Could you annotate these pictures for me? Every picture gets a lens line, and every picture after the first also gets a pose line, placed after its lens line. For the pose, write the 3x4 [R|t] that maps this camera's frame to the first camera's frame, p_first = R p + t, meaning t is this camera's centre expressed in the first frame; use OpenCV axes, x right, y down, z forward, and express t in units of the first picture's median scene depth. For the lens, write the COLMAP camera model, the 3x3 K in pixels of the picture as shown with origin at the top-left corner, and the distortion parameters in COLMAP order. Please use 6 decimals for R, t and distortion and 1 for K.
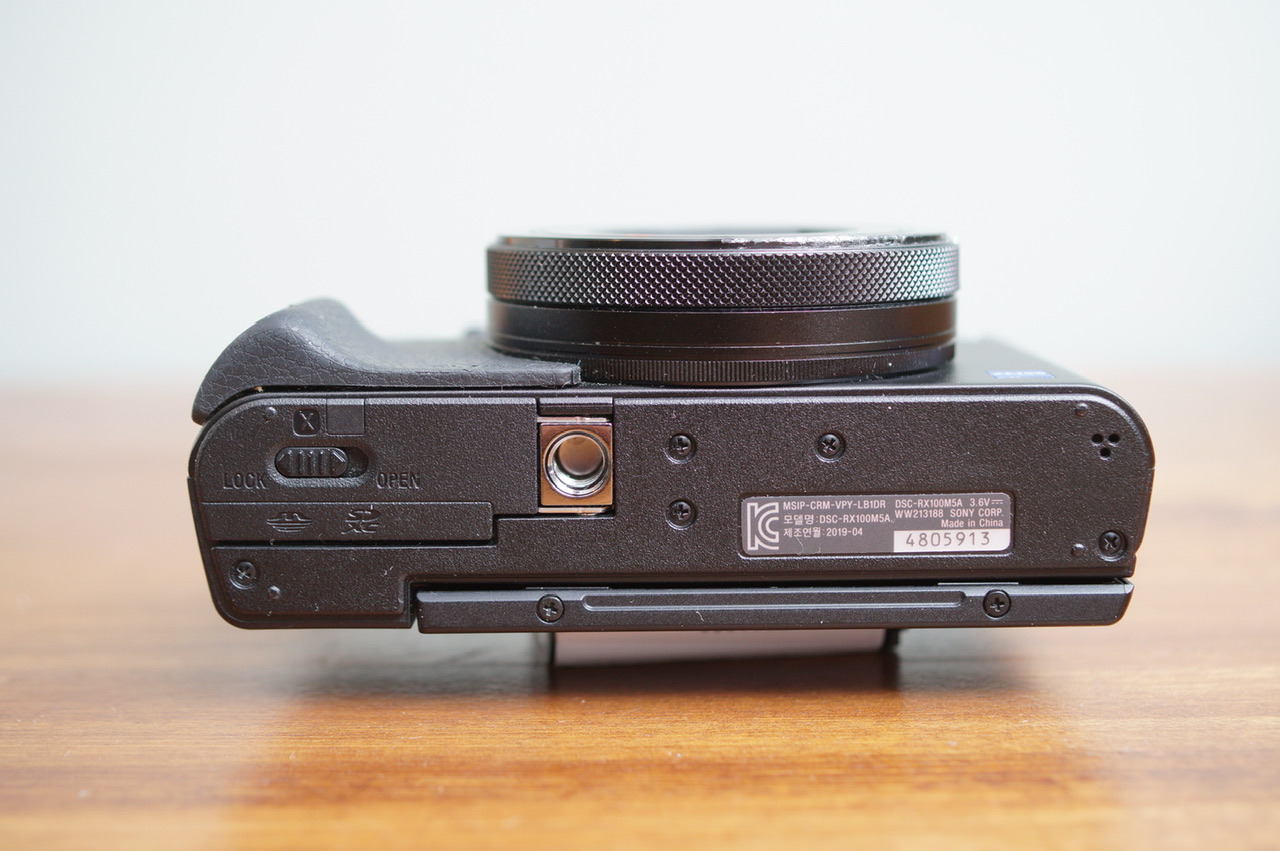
lens RADIAL K [[1789.2, 0, 640.0], [0, 1789.2, 425.5], [0, 0, 1]] dist [-0.038885, 0.110770]
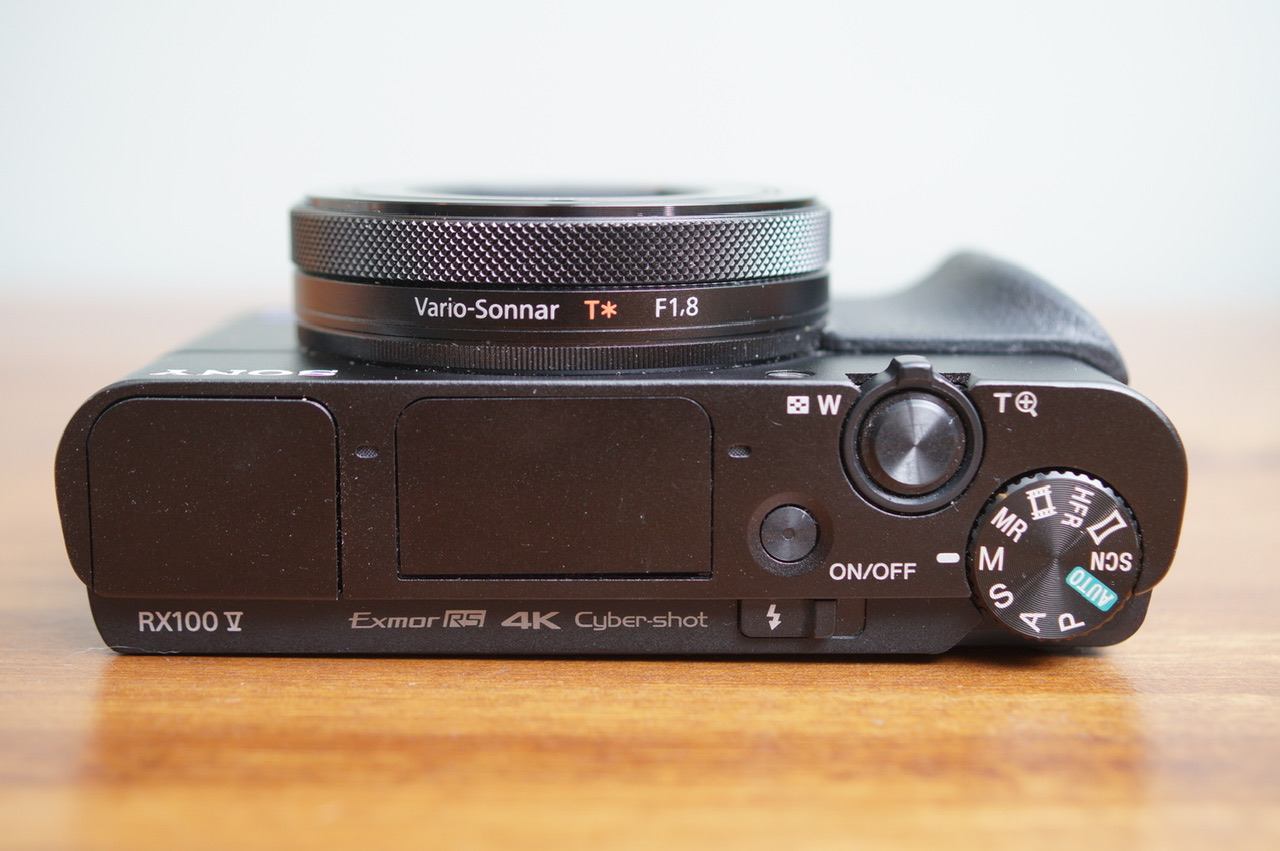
lens RADIAL K [[1789.2, 0, 640.0], [0, 1789.2, 425.5], [0, 0, 1]] dist [-0.038885, 0.110770]
pose [[0.999084, 0.024062, 0.035392, 0.031028], [-0.025324, 0.999043, 0.035662, 0.013211], [-0.034500, -0.036525, 0.998737, 0.173969]]
